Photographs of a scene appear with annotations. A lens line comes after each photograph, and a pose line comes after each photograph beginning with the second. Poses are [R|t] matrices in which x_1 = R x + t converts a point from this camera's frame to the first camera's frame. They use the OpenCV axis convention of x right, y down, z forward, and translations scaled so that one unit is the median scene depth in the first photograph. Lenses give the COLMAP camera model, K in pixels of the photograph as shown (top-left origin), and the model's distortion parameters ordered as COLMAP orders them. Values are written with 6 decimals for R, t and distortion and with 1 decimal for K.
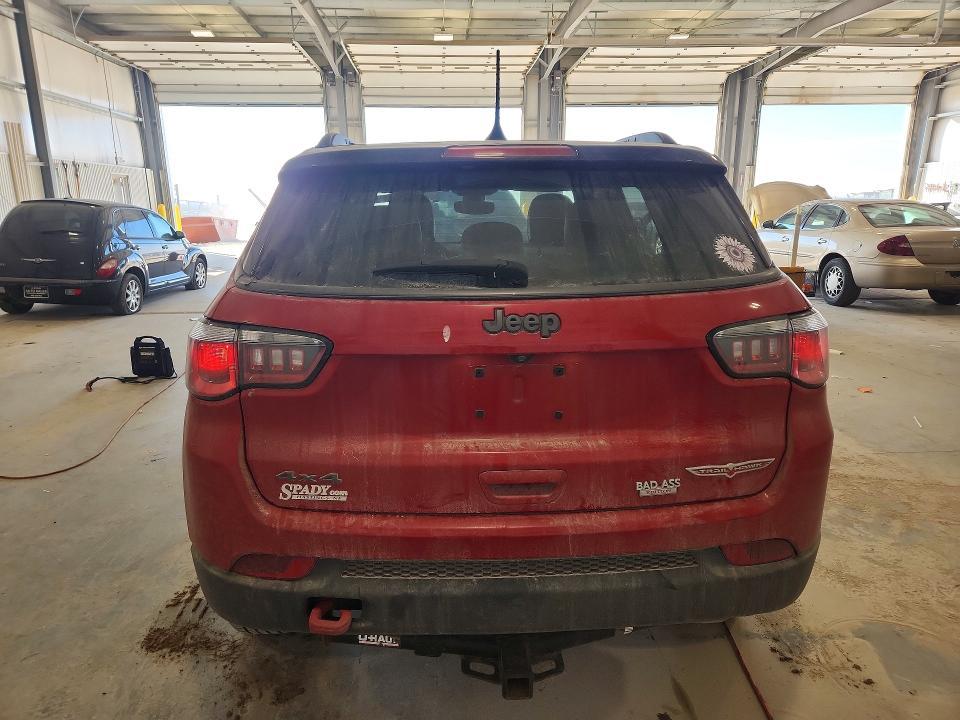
lens RADIAL K [[631.0, 0, 474.4], [0, 631.0, 359.6], [0, 0, 1]] dist [0.019497, -0.007237]
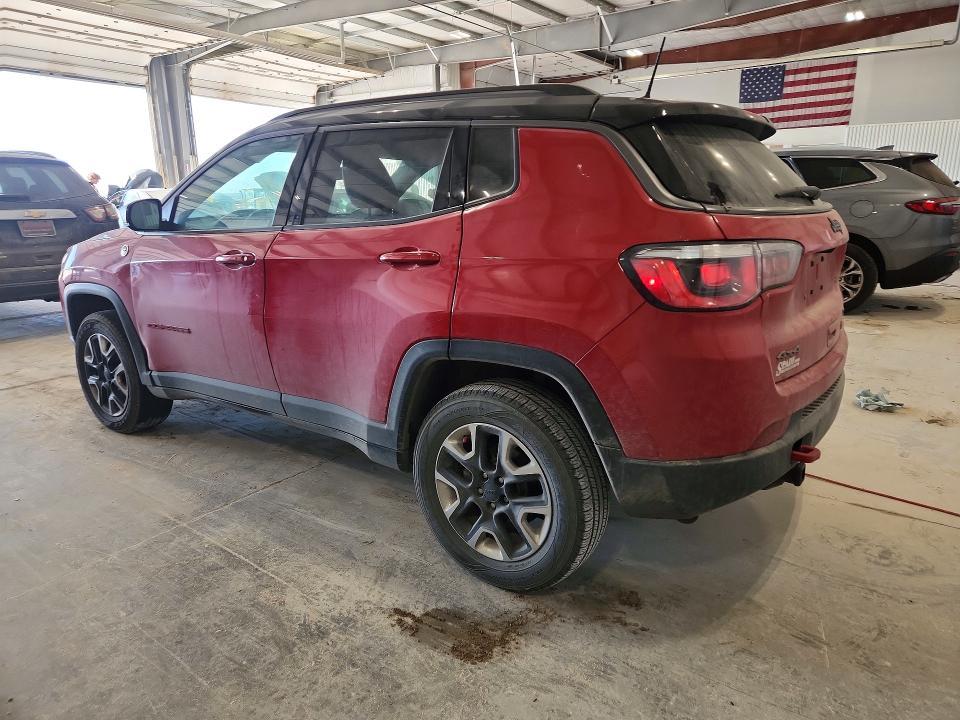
lens RADIAL K [[631.0, 0, 474.4], [0, 631.0, 359.6], [0, 0, 1]] dist [0.019497, -0.007237]
pose [[0.625399, -0.186308, 0.757737, -0.149718], [0.179903, 0.979343, 0.092312, -0.003086], [-0.759283, 0.078587, 0.645998, 0.058374]]
